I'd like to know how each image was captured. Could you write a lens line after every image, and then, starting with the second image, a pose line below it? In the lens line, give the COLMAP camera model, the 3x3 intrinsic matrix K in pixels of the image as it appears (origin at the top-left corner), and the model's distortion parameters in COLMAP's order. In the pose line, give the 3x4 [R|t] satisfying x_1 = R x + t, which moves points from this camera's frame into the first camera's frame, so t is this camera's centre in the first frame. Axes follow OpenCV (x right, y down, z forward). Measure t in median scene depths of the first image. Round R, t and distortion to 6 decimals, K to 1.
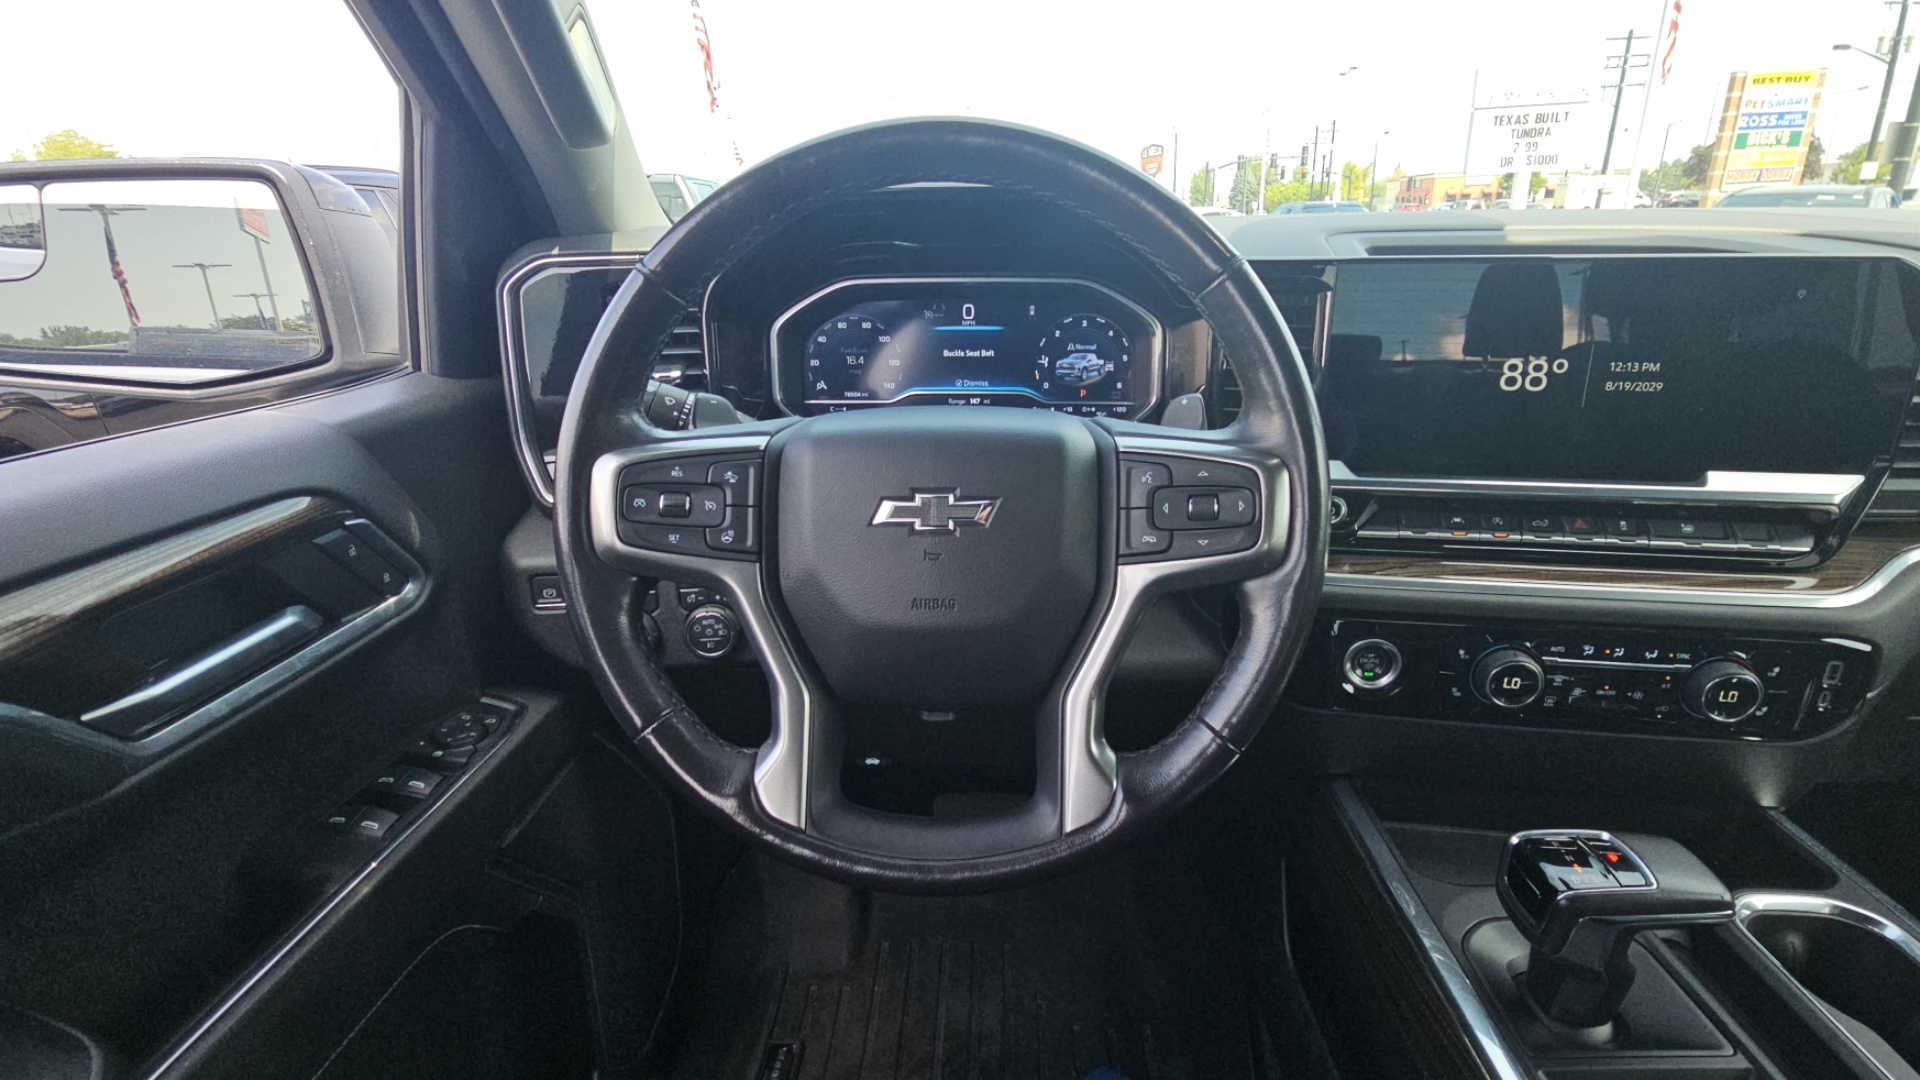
lens RADIAL K [[857.4, 0, 981.0], [0, 857.4, 544.5], [0, 0, 1]] dist [0.006568, -0.005799]
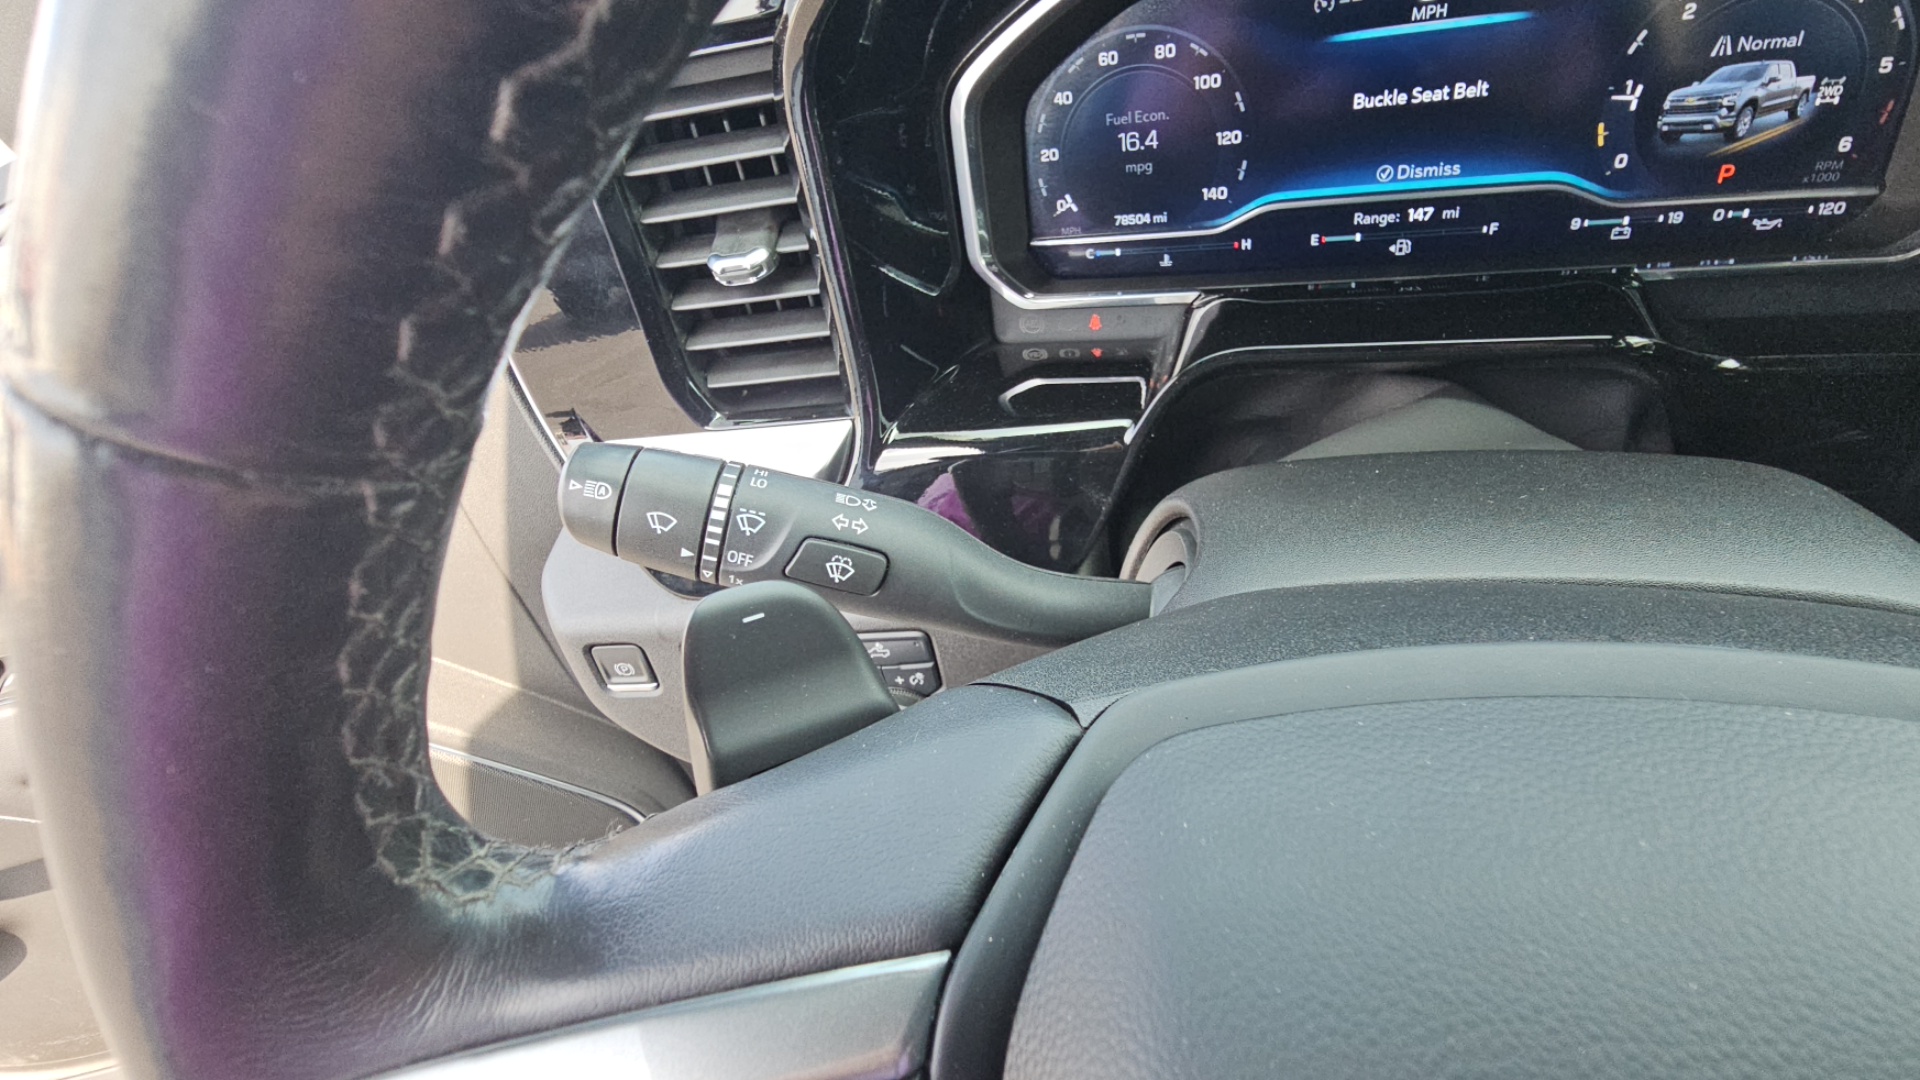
lens RADIAL K [[863.1, 0, 984.5], [0, 863.1, 537.7], [0, 0, 1]] dist [0.012026, -0.007977]
pose [[0.966562, 0.015123, -0.255986, -0.130602], [0.077921, 0.933735, 0.349382, -0.229579], [0.244307, -0.357646, 0.901334, 0.616154]]
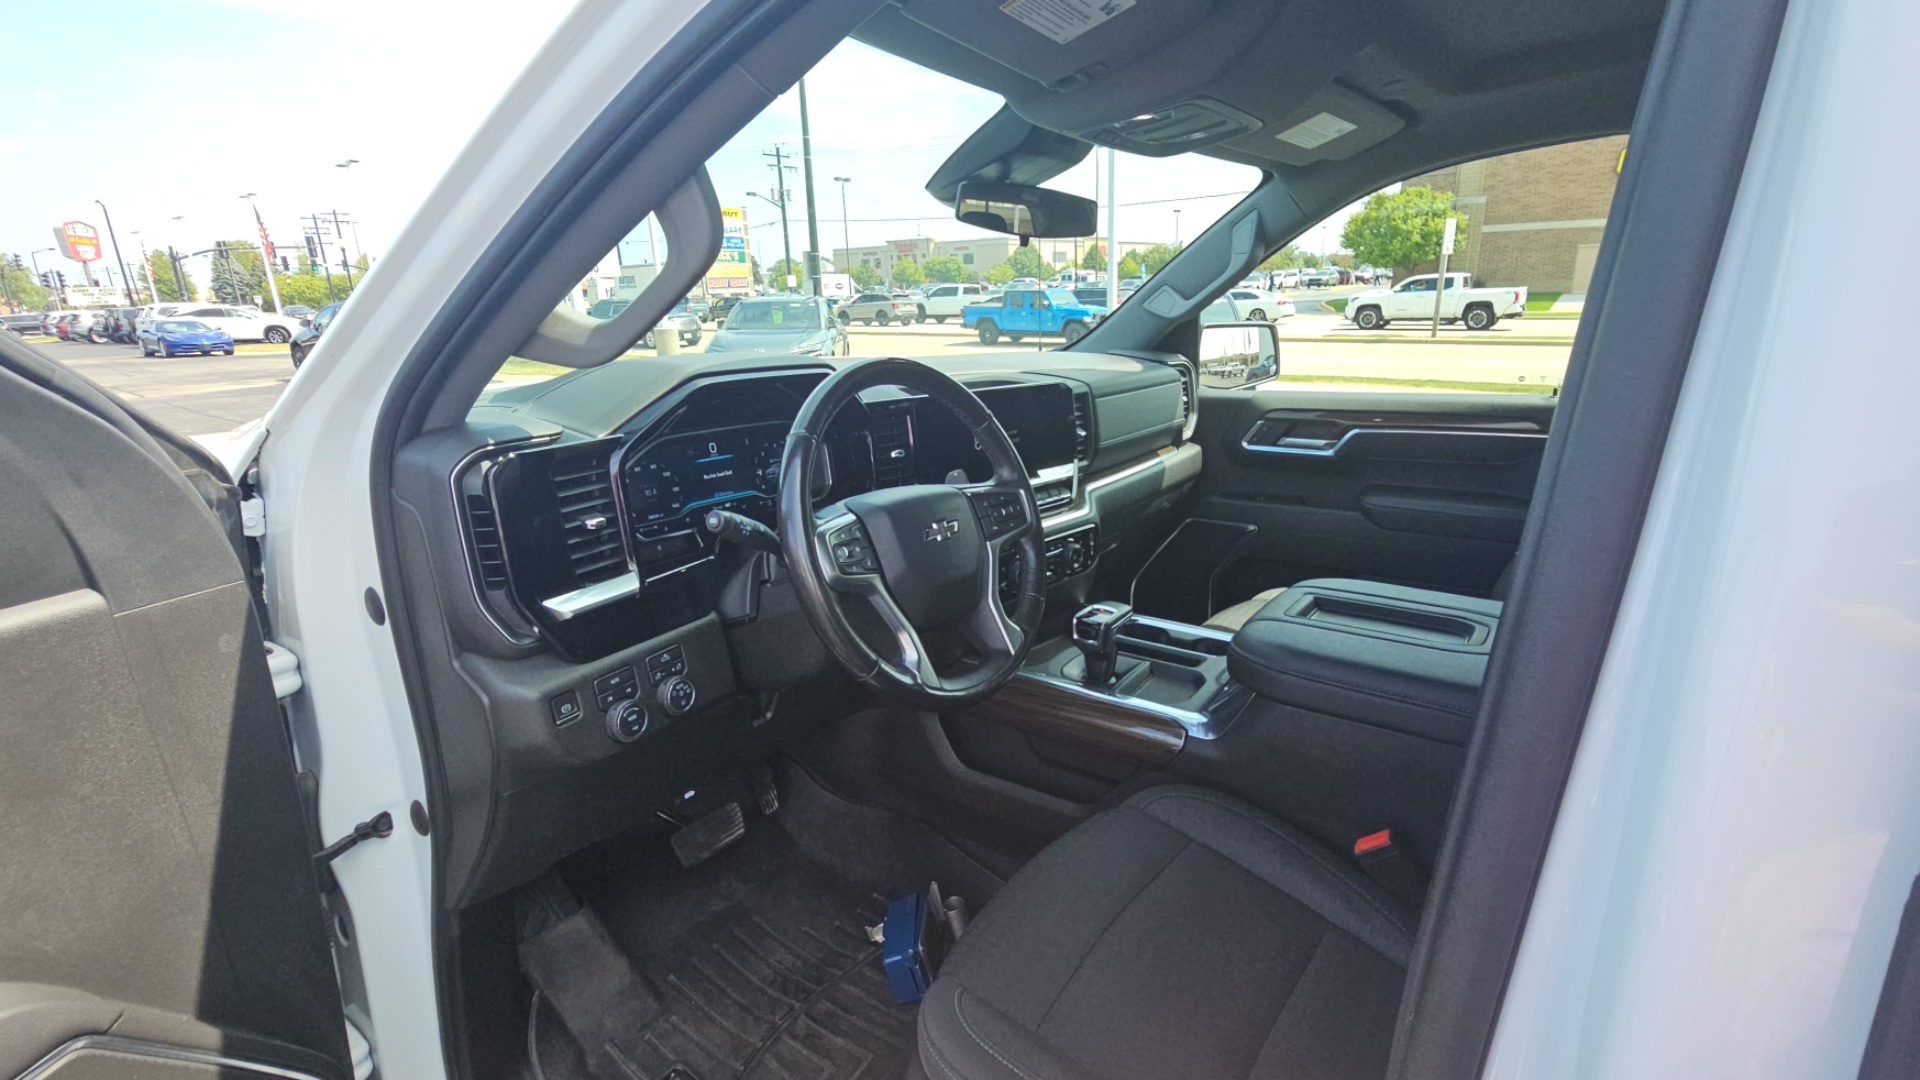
lens RADIAL K [[859.9, 0, 972.7], [0, 859.9, 536.1], [0, 0, 1]] dist [0.021266, -0.013830]
pose [[0.567651, -0.207931, 0.796578, -1.206227], [0.294693, 0.954786, 0.039227, -0.060948], [-0.768719, 0.212479, 0.603261, -0.270211]]
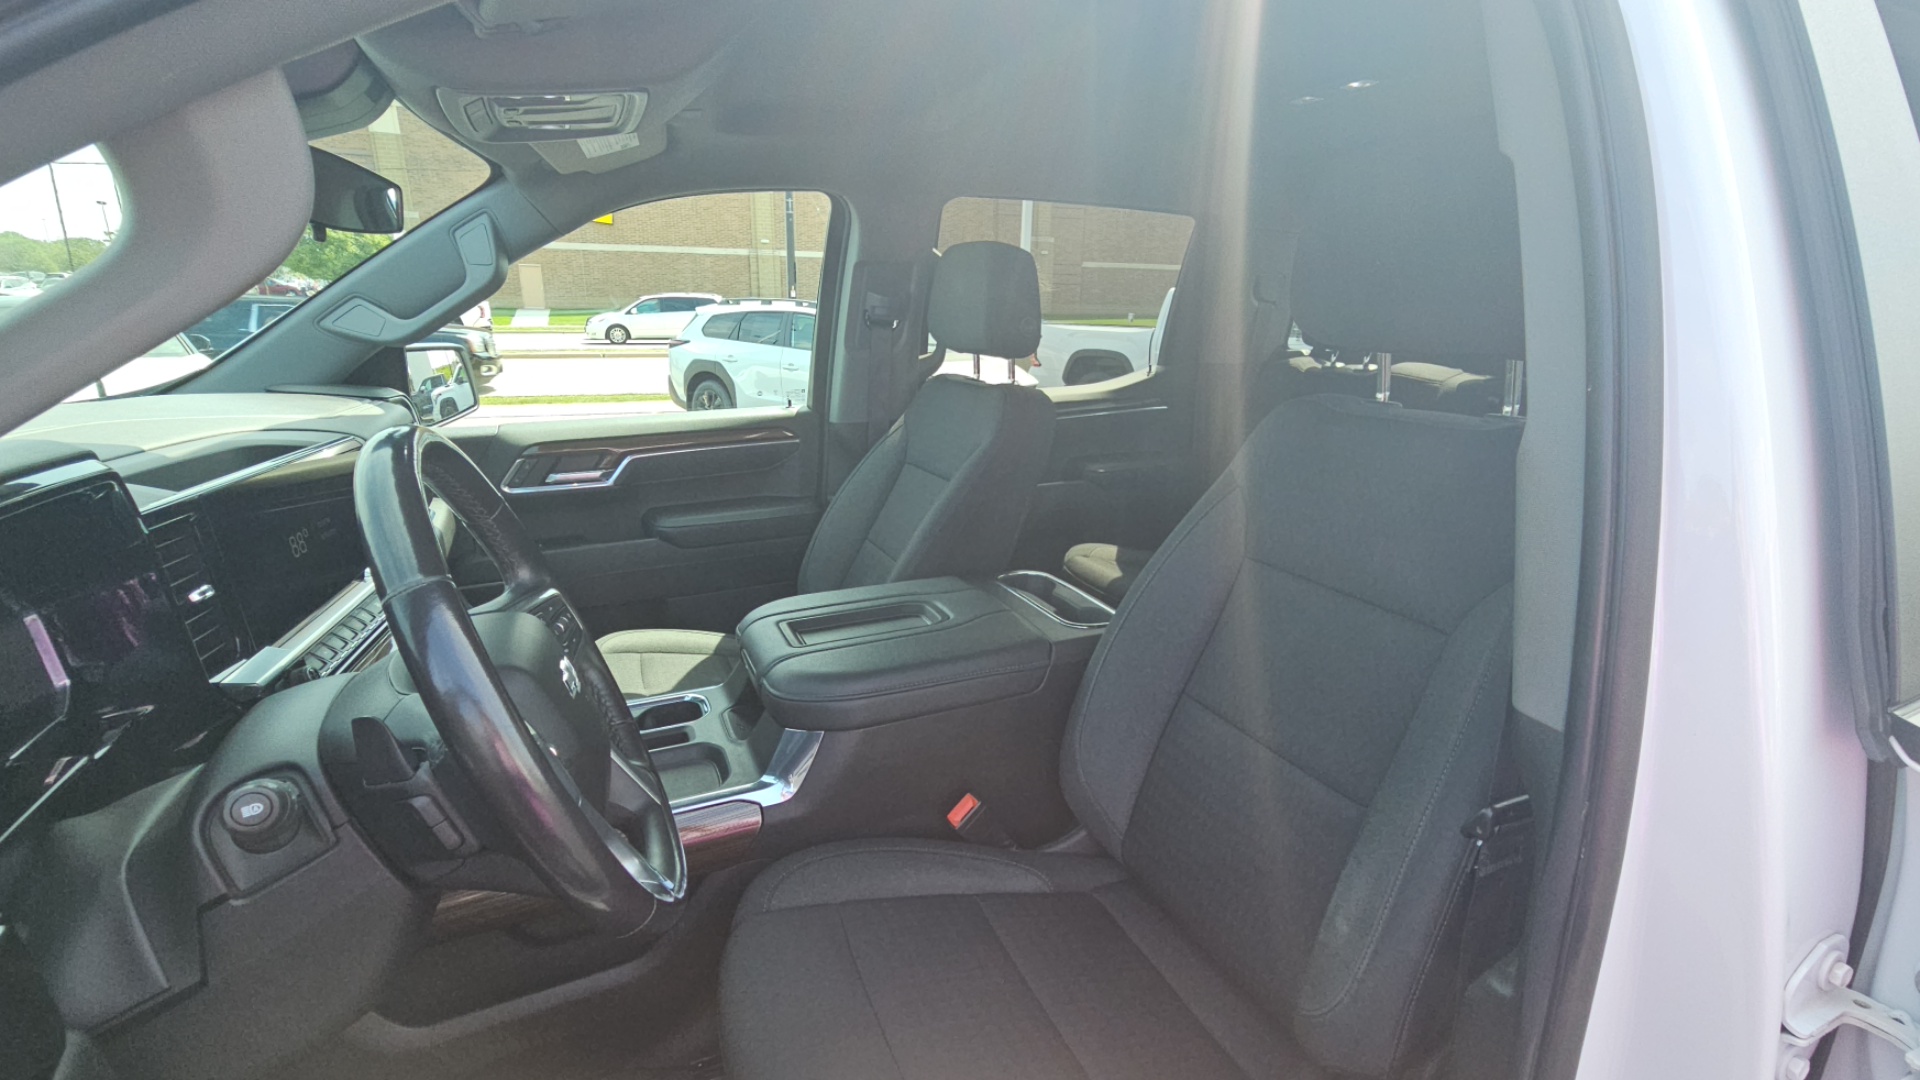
lens RADIAL K [[857.4, 0, 981.0], [0, 857.4, 544.5], [0, 0, 1]] dist [0.006568, -0.005799]
pose [[-0.457474, -0.221711, 0.861140, -1.077175], [0.307991, 0.868969, 0.387344, -0.406981], [-0.834182, 0.442423, -0.329246, 0.550242]]
